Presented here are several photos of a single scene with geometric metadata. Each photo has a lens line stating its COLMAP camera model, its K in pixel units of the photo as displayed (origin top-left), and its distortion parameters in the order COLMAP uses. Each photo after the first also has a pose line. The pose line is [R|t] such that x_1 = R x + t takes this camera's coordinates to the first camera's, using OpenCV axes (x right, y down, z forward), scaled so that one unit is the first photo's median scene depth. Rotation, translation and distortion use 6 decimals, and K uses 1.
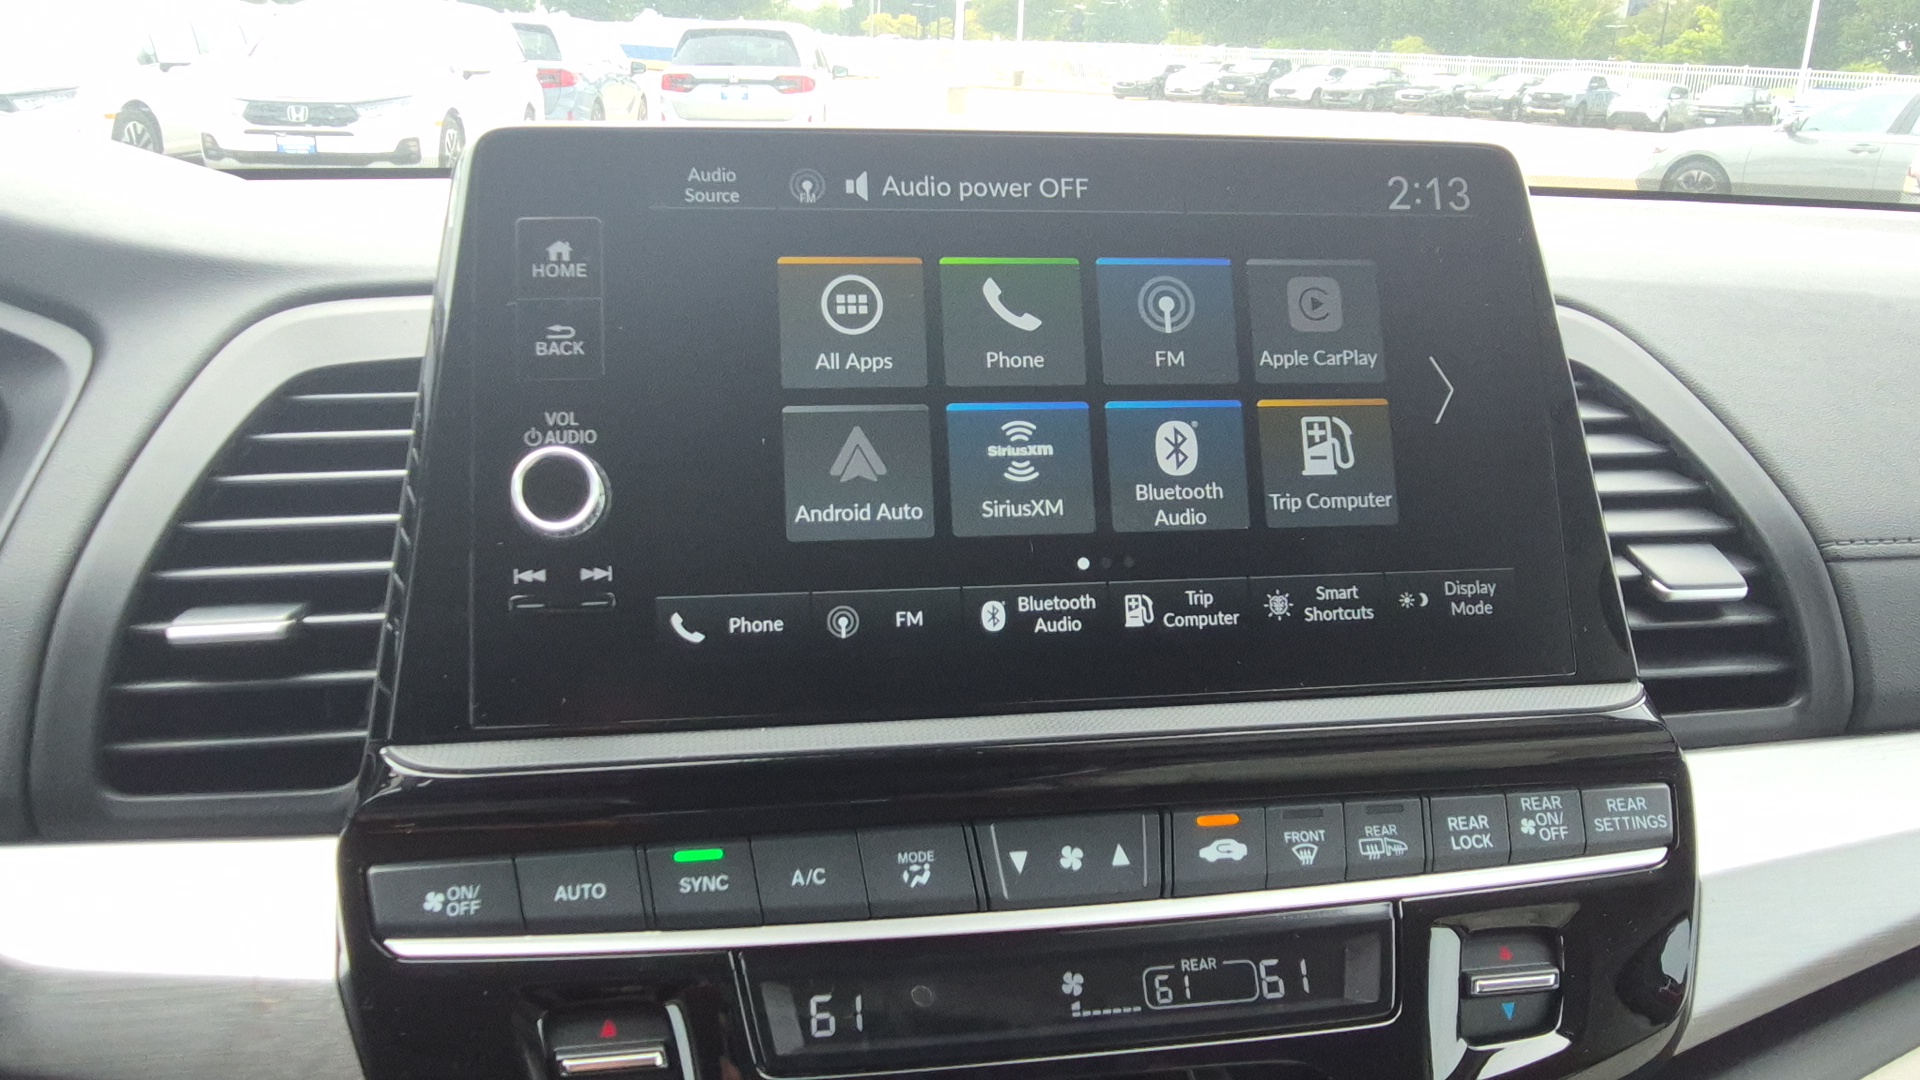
lens RADIAL K [[1499.5, 0, 970.6], [0, 1499.5, 512.3], [0, 0, 1]] dist [-0.021553, 0.031948]
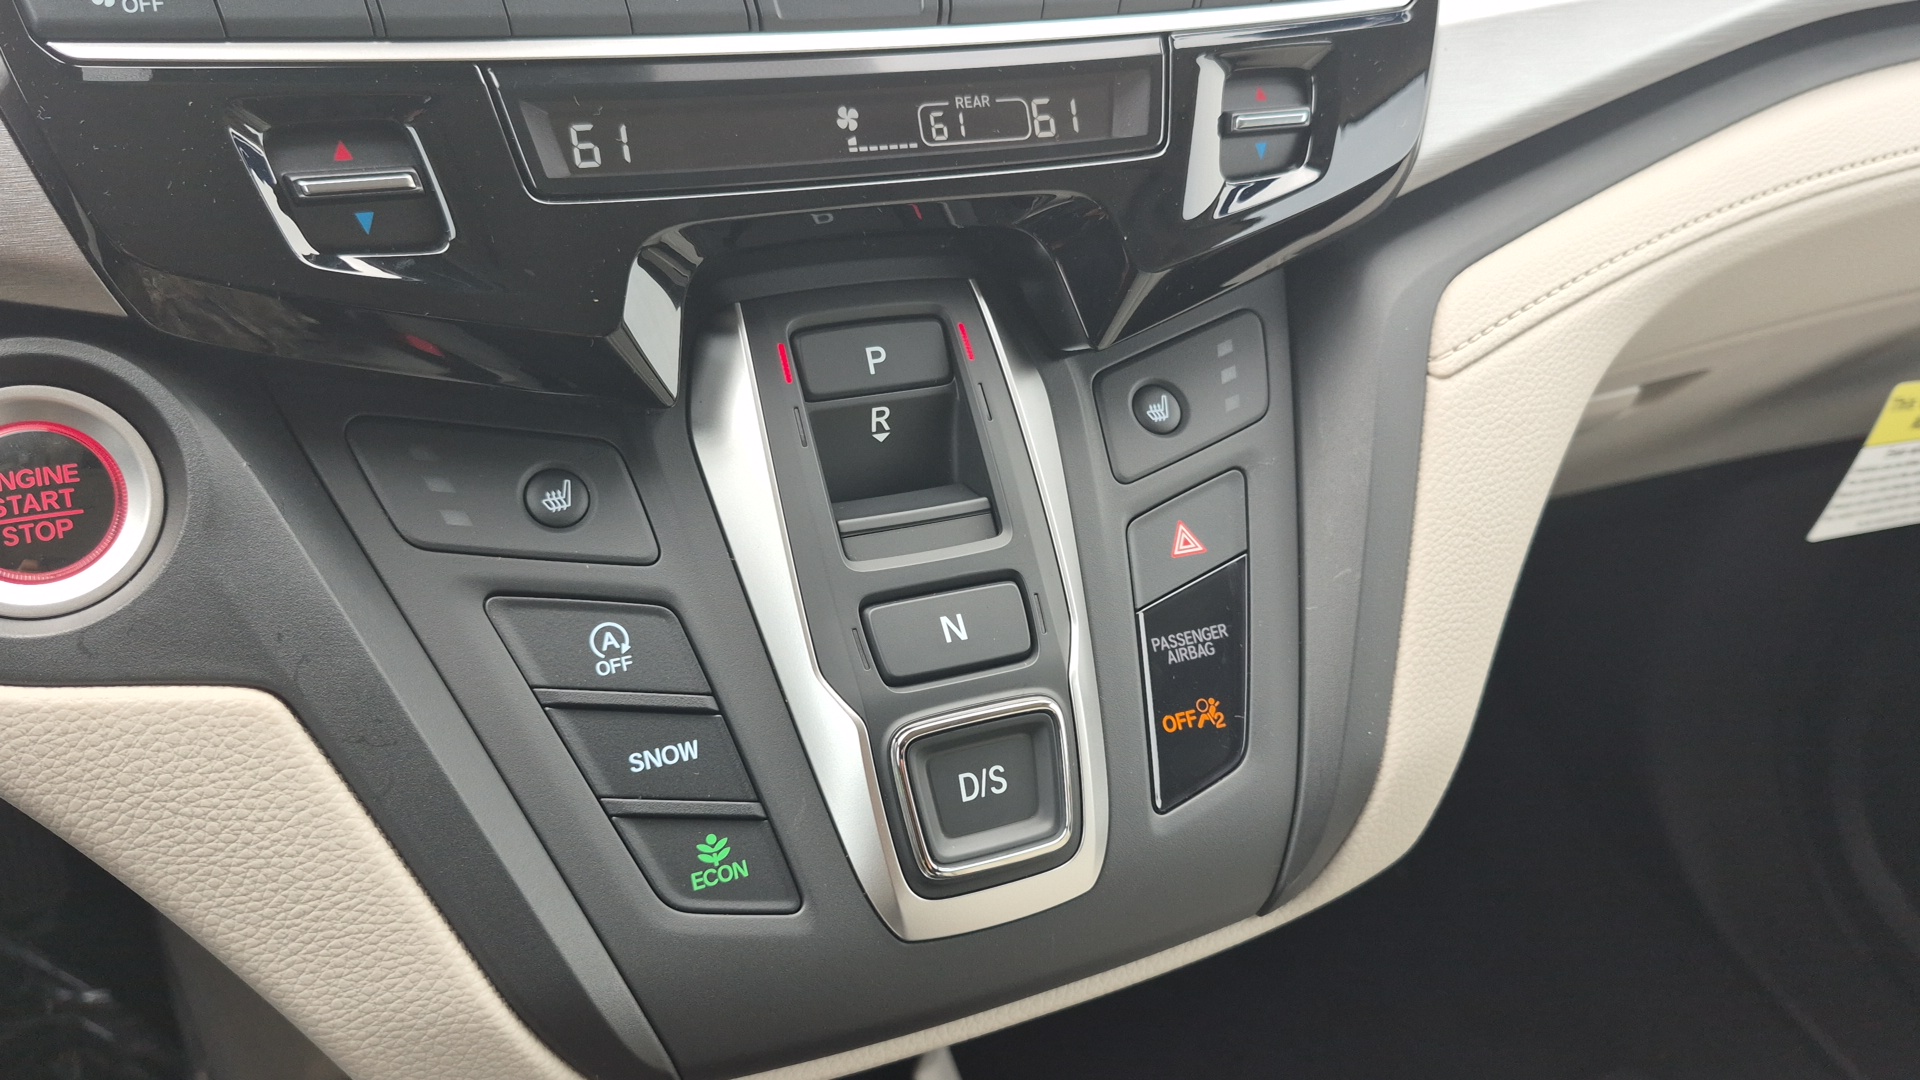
lens RADIAL K [[1709.5, 0, 969.8], [0, 1709.5, 537.3], [0, 0, 1]] dist [0.117552, -0.226417]
pose [[0.957772, -0.075654, 0.277398, -0.170101], [-0.028958, 0.934479, 0.354840, 0.167355], [-0.286068, -0.347888, 0.892826, -0.075342]]
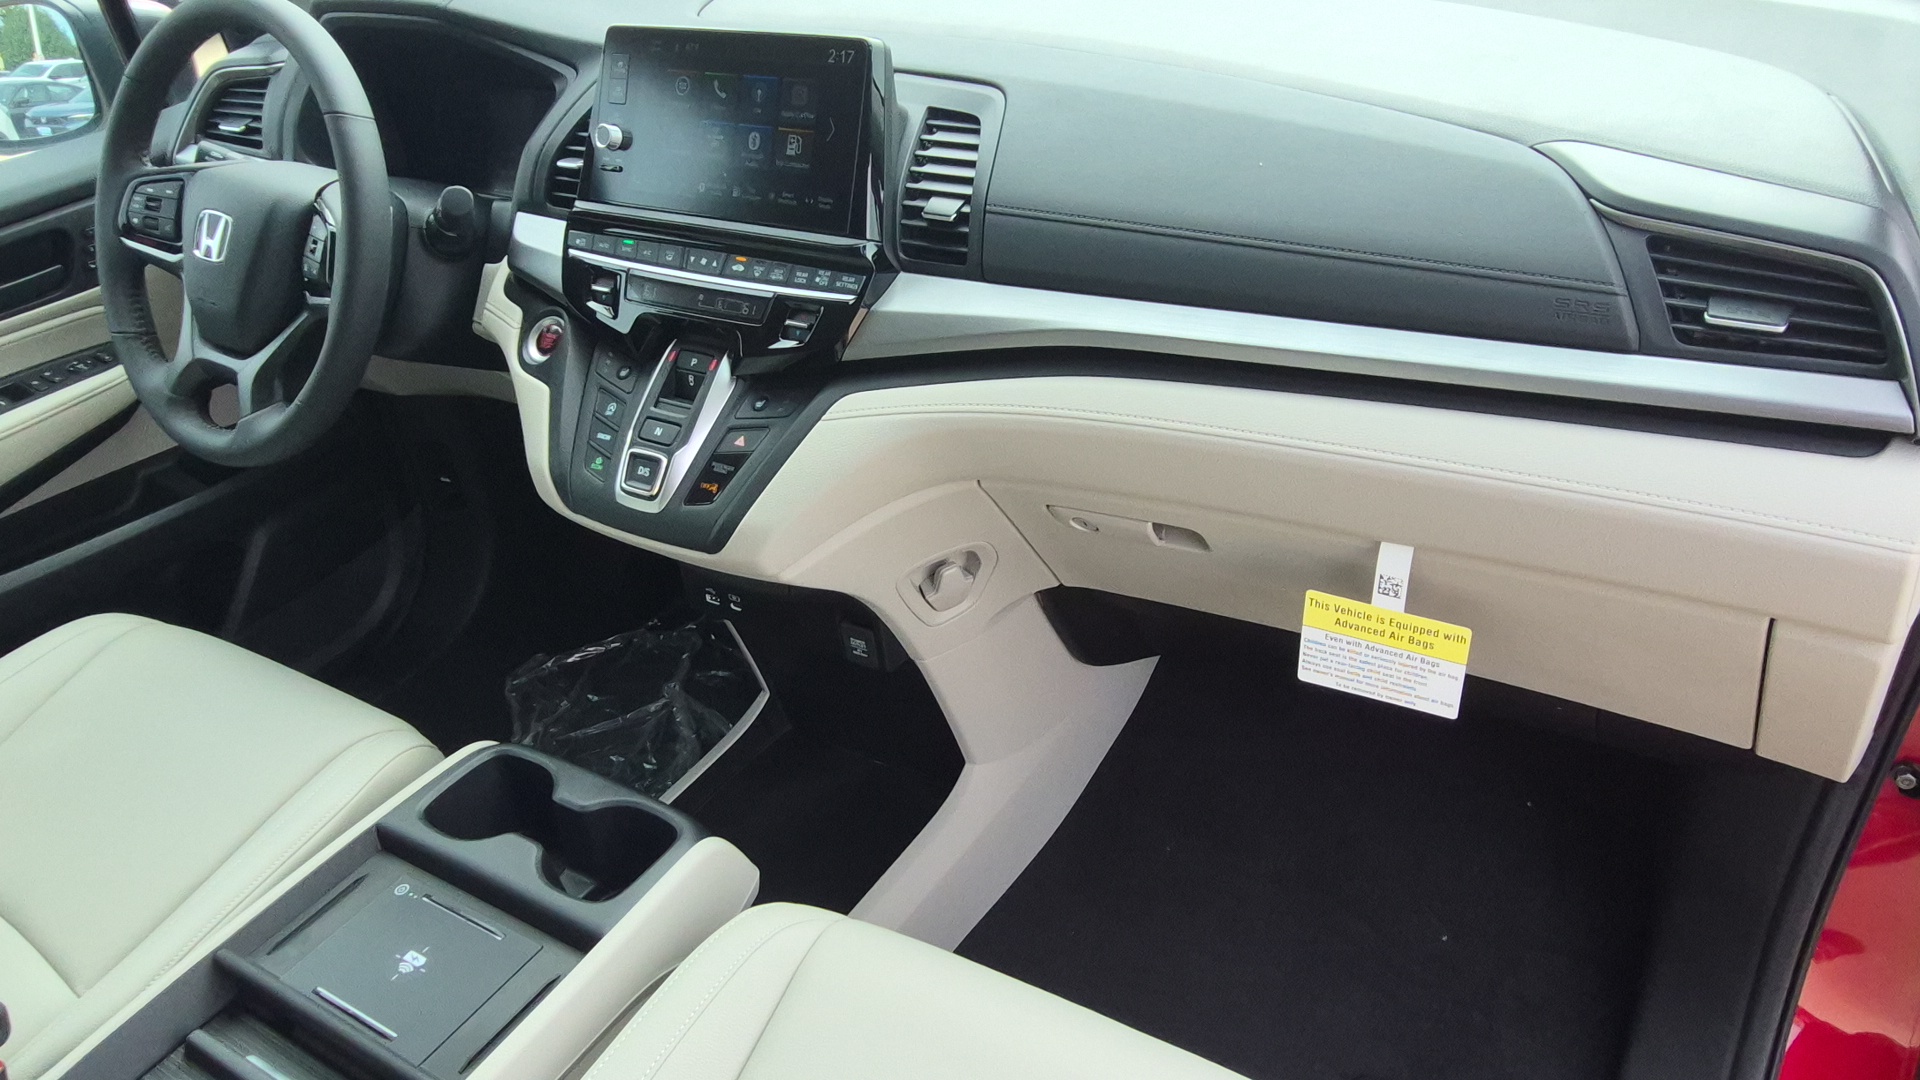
lens RADIAL K [[1424.9, 0, 912.8], [0, 1424.9, 515.3], [0, 0, 1]] dist [-0.007938, 0.008185]
pose [[0.718631, 0.274018, -0.639127, 2.549106], [-0.075829, 0.944488, 0.319675, -0.286688], [0.691244, -0.181264, 0.699517, -1.013952]]
